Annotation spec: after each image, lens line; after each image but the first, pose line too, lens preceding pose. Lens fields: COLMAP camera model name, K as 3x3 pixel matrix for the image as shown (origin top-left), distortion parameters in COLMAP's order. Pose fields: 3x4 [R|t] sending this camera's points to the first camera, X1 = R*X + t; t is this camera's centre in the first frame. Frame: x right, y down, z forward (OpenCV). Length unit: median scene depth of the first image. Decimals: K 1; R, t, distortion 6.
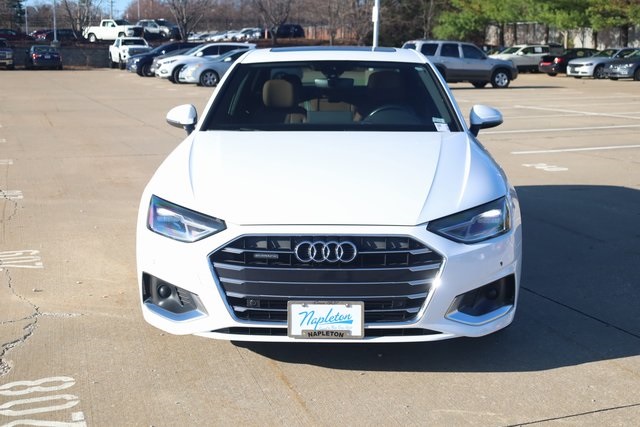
lens RADIAL K [[951.3, 0, 320.1], [0, 951.3, 211.9], [0, 0, 1]] dist [0.034440, 0.000000]
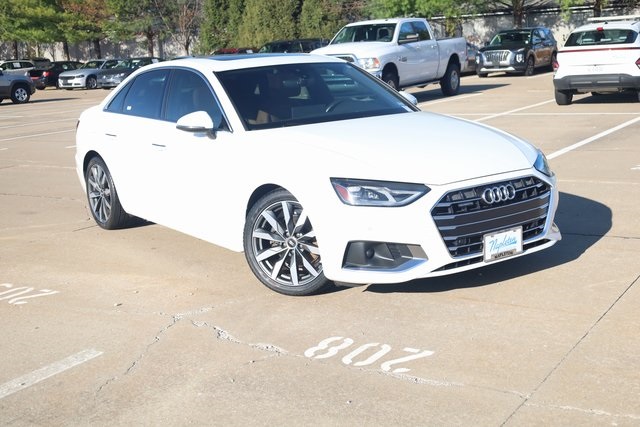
lens RADIAL K [[940.3, 0, 320.6], [0, 940.3, 214.7], [0, 0, 1]] dist [0.105576, 0.000000]
pose [[0.755350, -0.153494, 0.637092, -0.219987], [0.162179, 0.985725, 0.045208, -0.006605], [-0.634937, 0.069175, 0.769461, 0.025645]]
